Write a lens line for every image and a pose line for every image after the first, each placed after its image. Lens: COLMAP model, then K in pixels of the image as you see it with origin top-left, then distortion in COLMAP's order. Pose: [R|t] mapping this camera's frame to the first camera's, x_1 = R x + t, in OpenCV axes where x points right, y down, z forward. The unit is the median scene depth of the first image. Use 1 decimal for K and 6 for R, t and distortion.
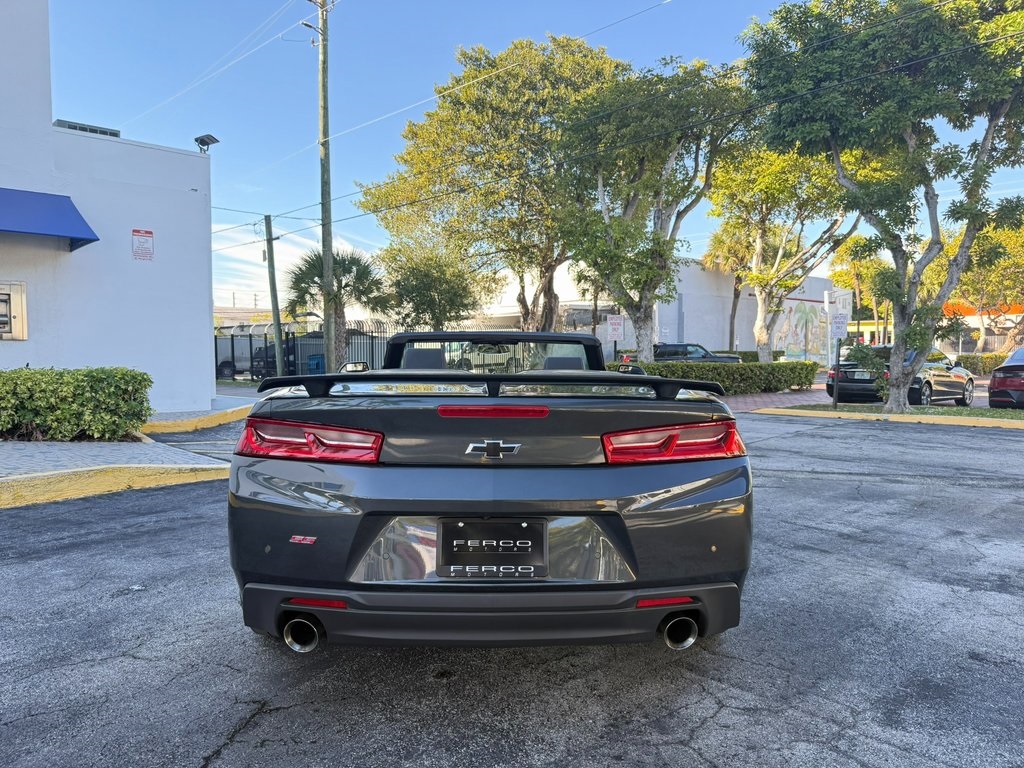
lens RADIAL K [[713.2, 0, 513.1], [0, 713.2, 390.7], [0, 0, 1]] dist [0.033727, -0.047990]
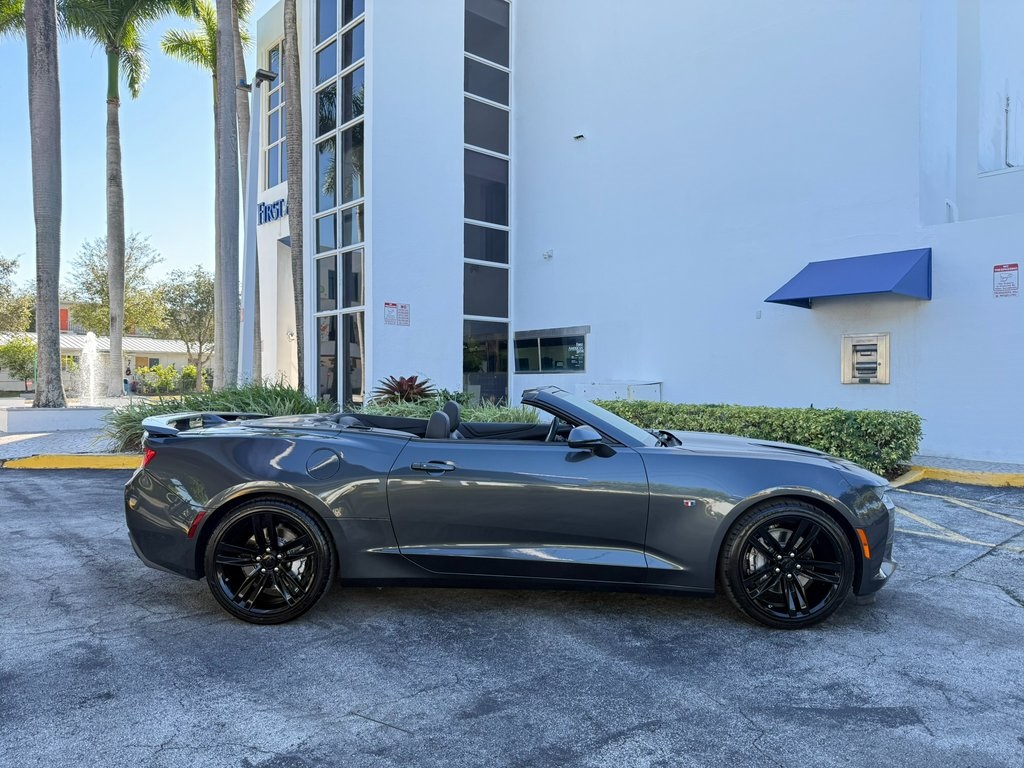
lens RADIAL K [[713.6, 0, 518.4], [0, 713.6, 390.8], [0, 0, 1]] dist [0.031671, -0.044555]
pose [[-0.025769, 0.009123, -0.999626, 0.323044], [-0.055903, 0.998380, 0.010552, -0.026678], [0.998104, 0.056154, -0.025217, 0.305824]]
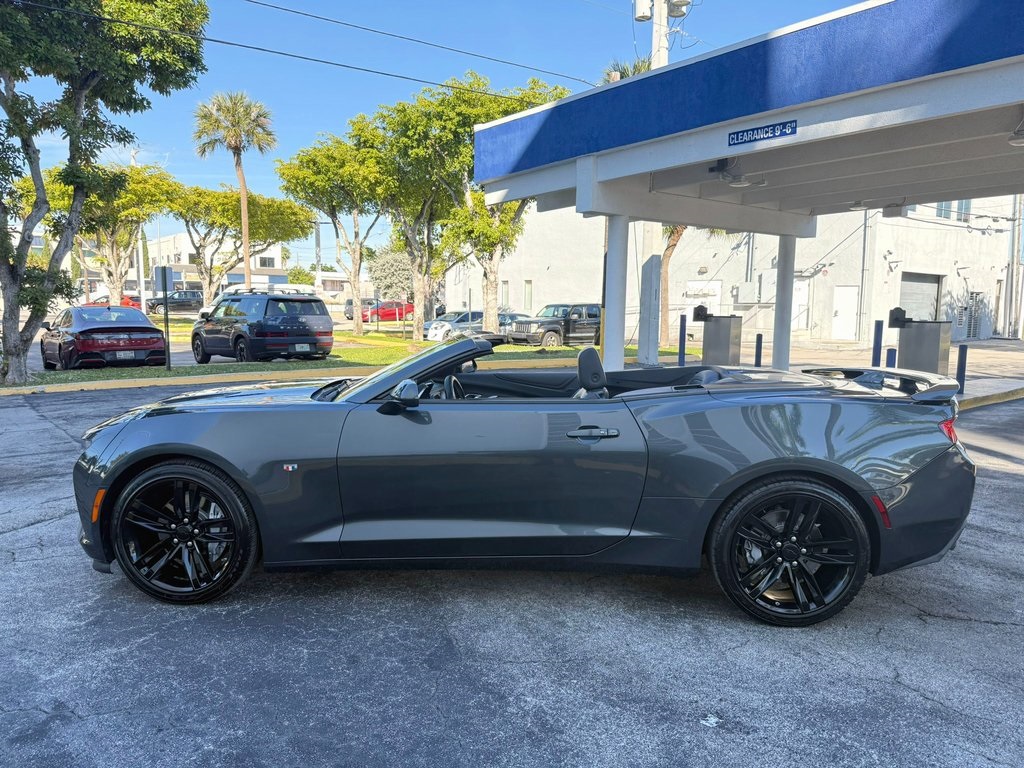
lens RADIAL K [[711.3, 0, 512.0], [0, 711.3, 384.0], [0, 0, 1]] dist [0.032961, -0.047804]
pose [[0.095148, -0.103294, 0.990090, -0.289829], [0.039382, 0.994214, 0.099940, -0.032393], [-0.994684, 0.029483, 0.098665, 0.267298]]
